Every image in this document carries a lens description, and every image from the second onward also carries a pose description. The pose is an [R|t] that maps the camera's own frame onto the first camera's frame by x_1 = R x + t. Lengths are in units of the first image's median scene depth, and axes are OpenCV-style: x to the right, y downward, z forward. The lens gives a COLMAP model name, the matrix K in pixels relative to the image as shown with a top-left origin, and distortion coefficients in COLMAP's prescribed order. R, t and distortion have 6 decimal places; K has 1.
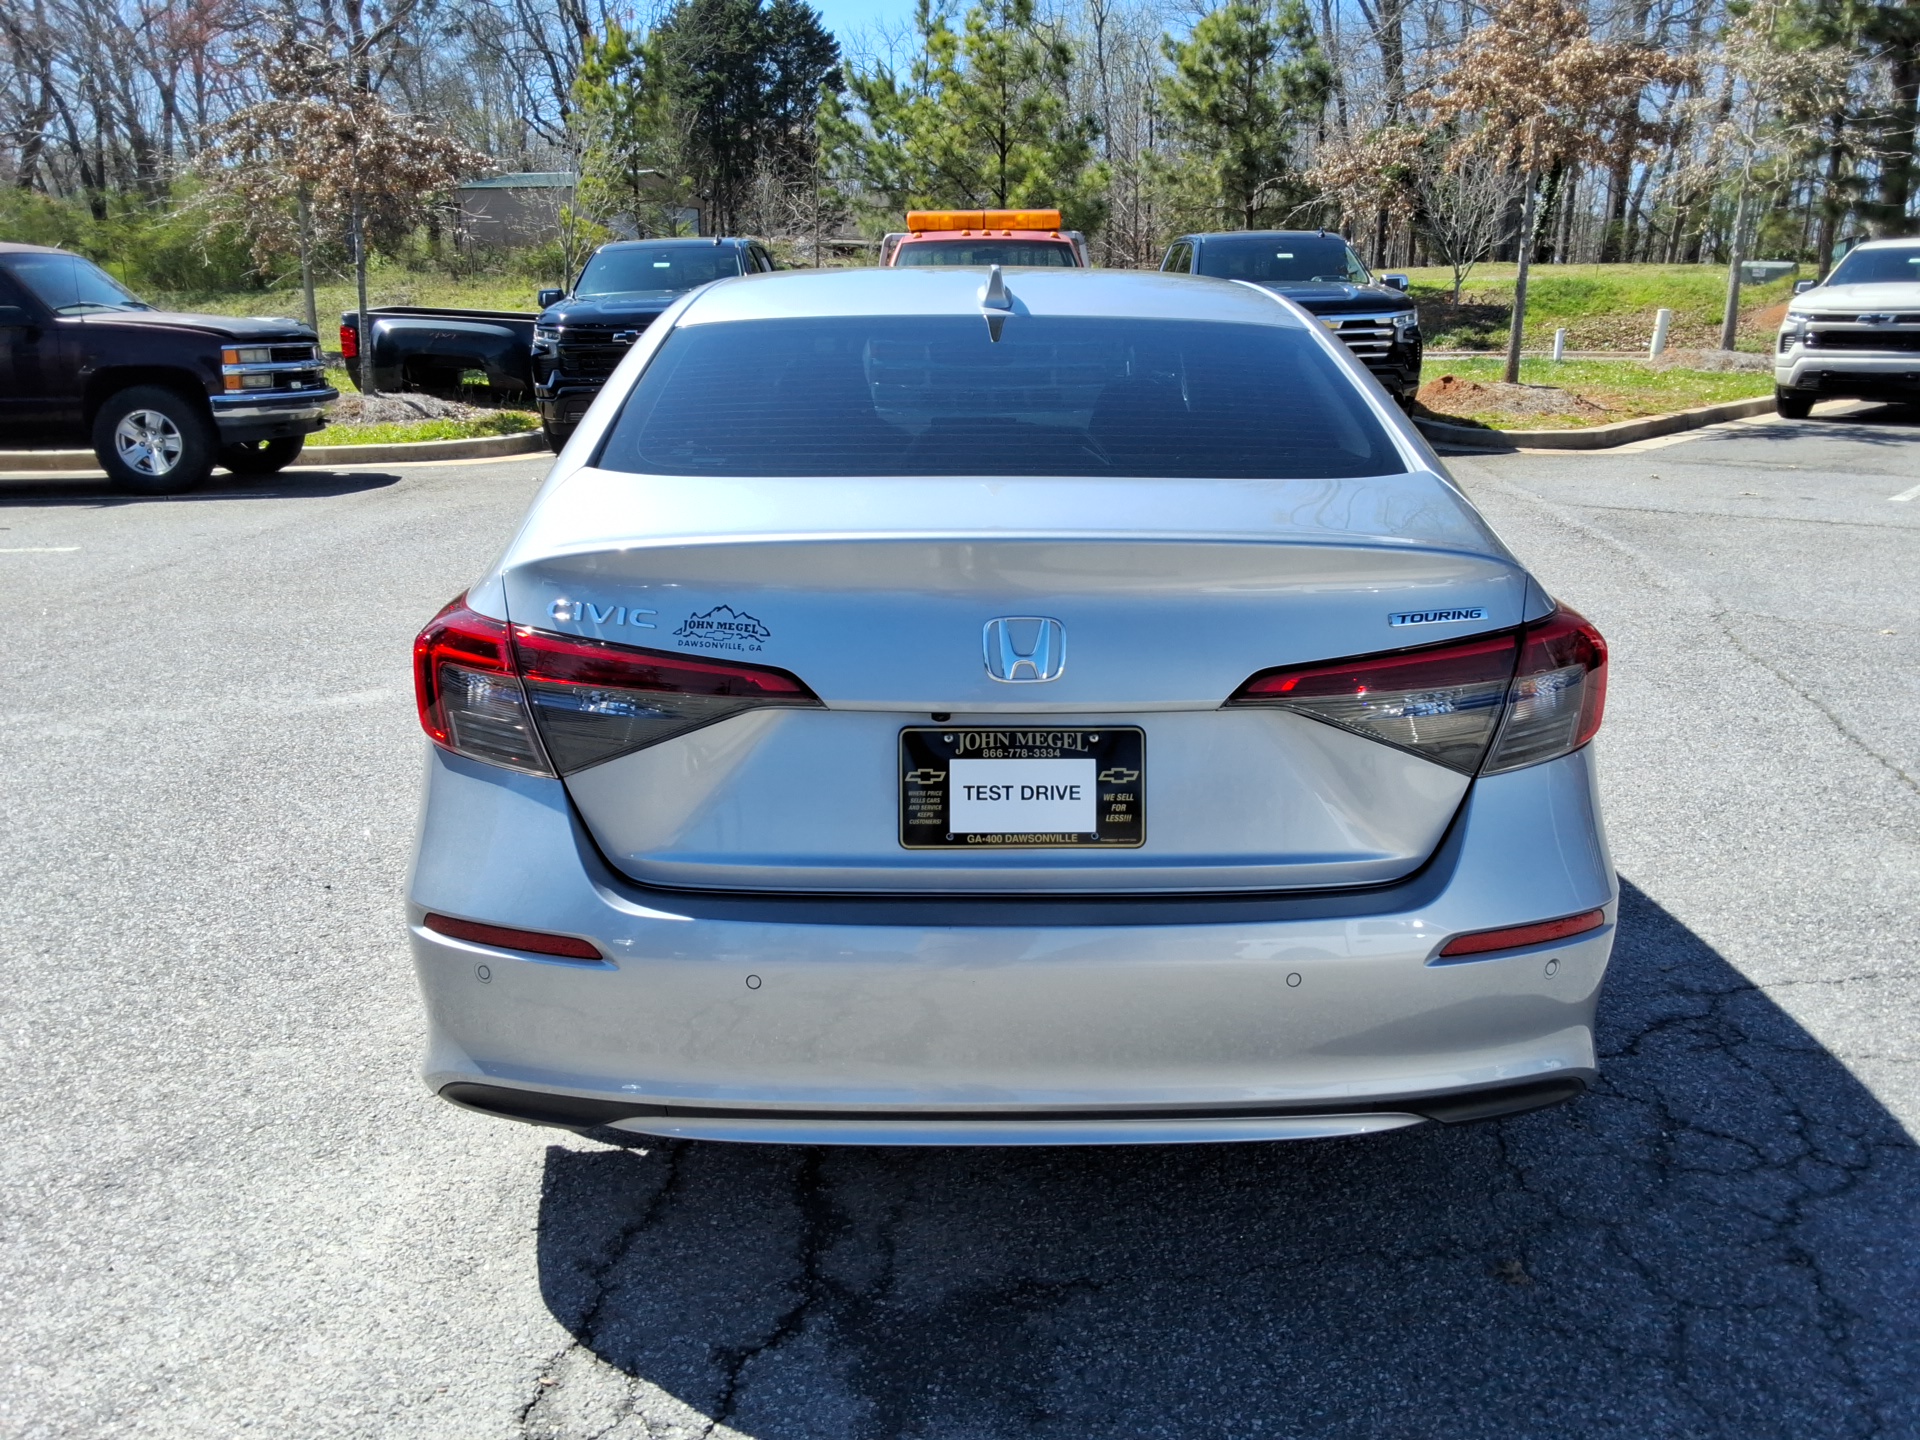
lens RADIAL K [[1542.1, 0, 975.8], [0, 1542.1, 676.4], [0, 0, 1]] dist [0.116816, -0.170447]
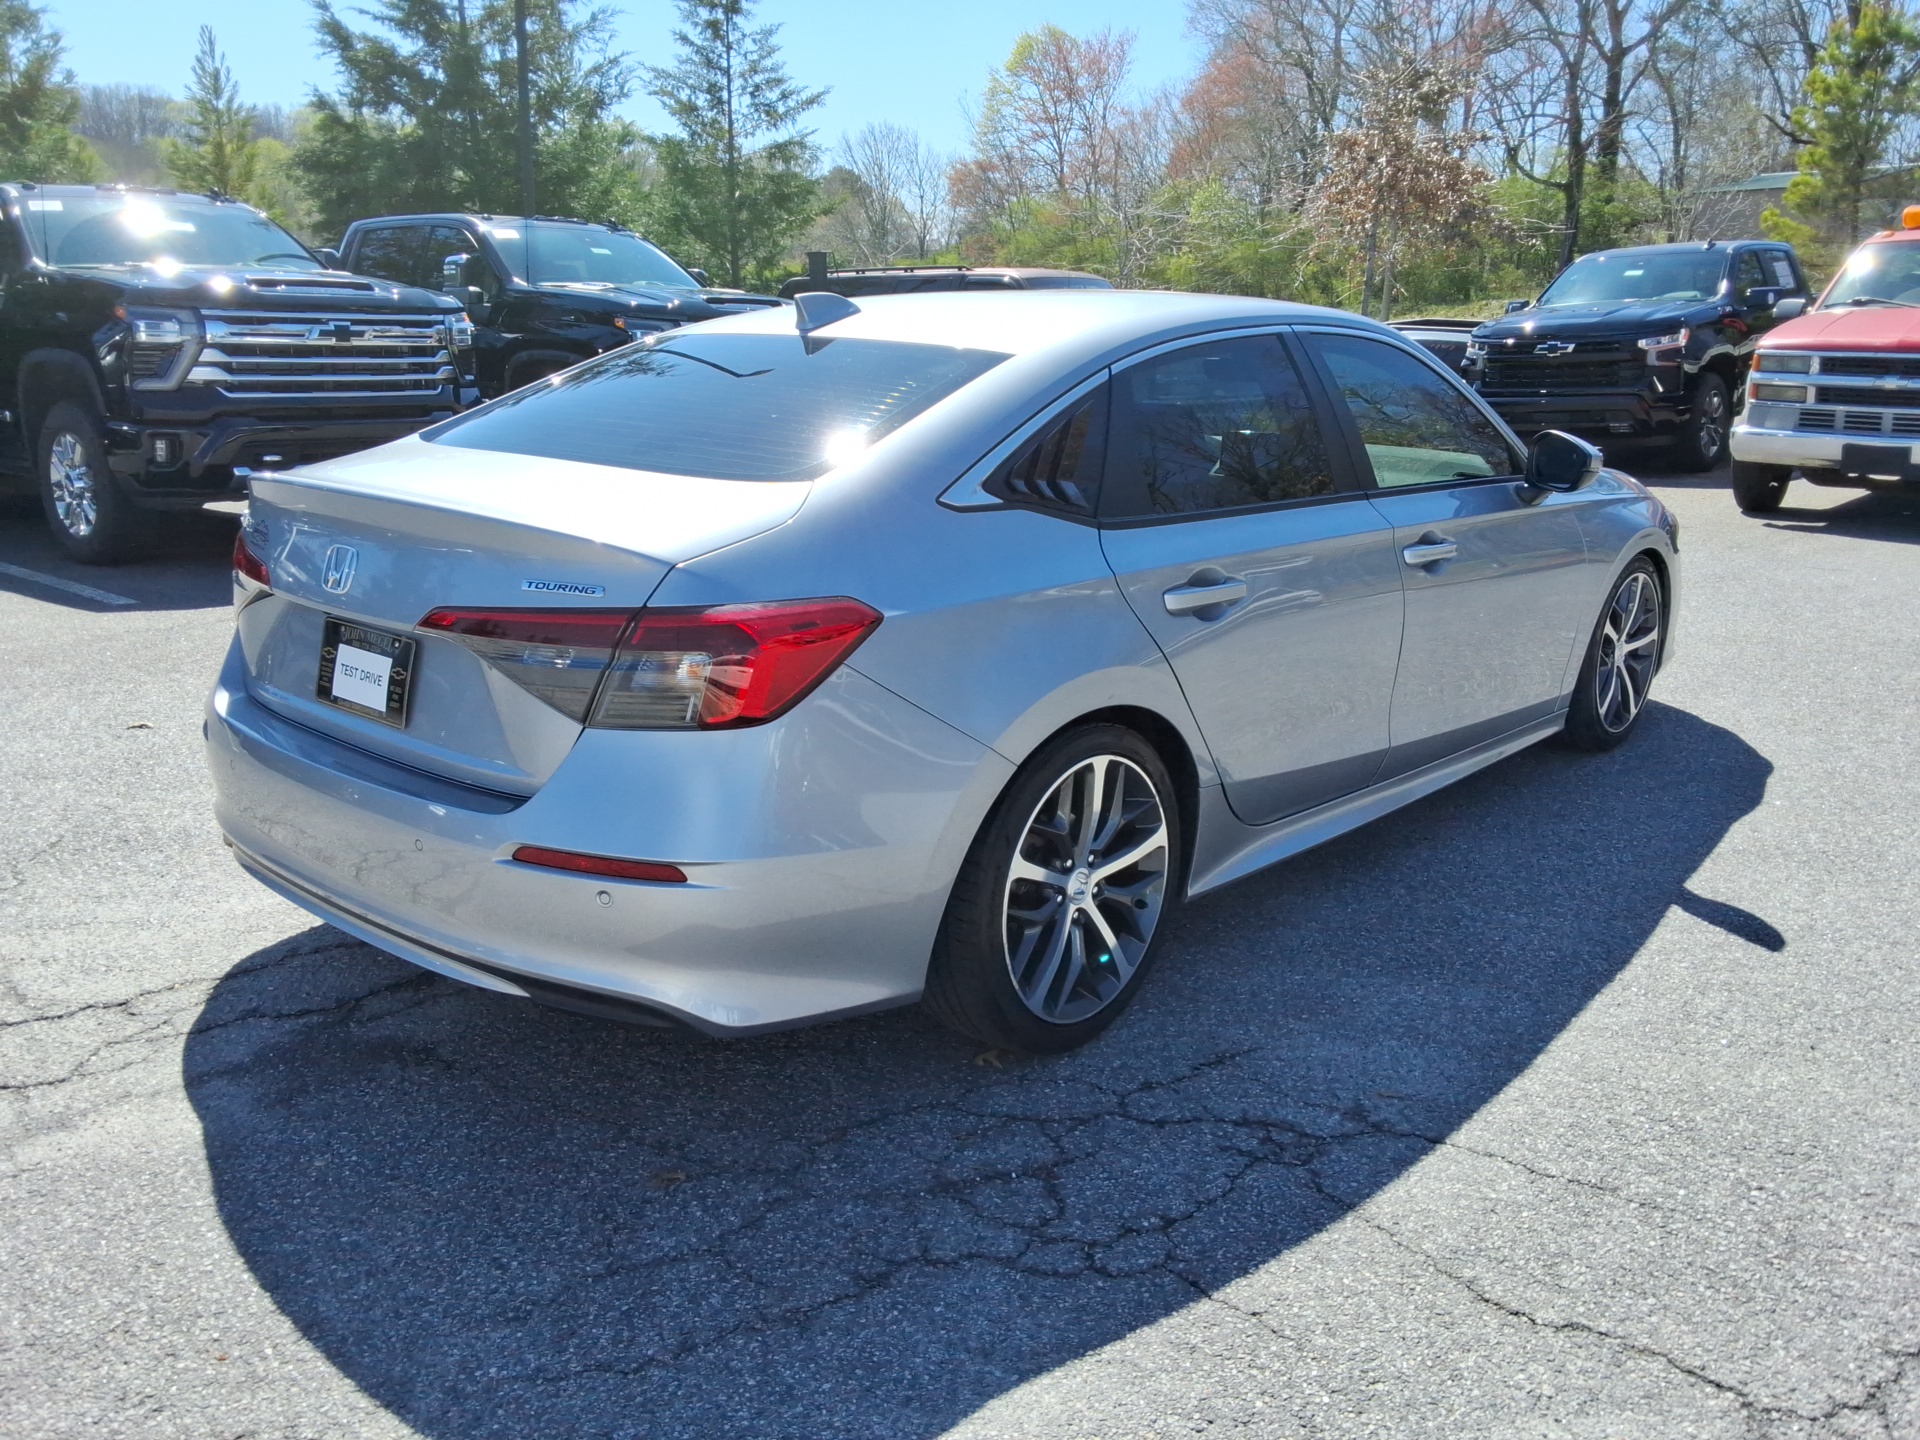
lens RADIAL K [[1542.1, 0, 975.7], [0, 1542.1, 689.2], [0, 0, 1]] dist [0.116816, -0.170447]
pose [[0.732199, 0.163504, -0.661173, 1.325616], [-0.162257, 0.984683, 0.063819, -0.088538], [0.661481, 0.060551, 0.747514, 0.307246]]
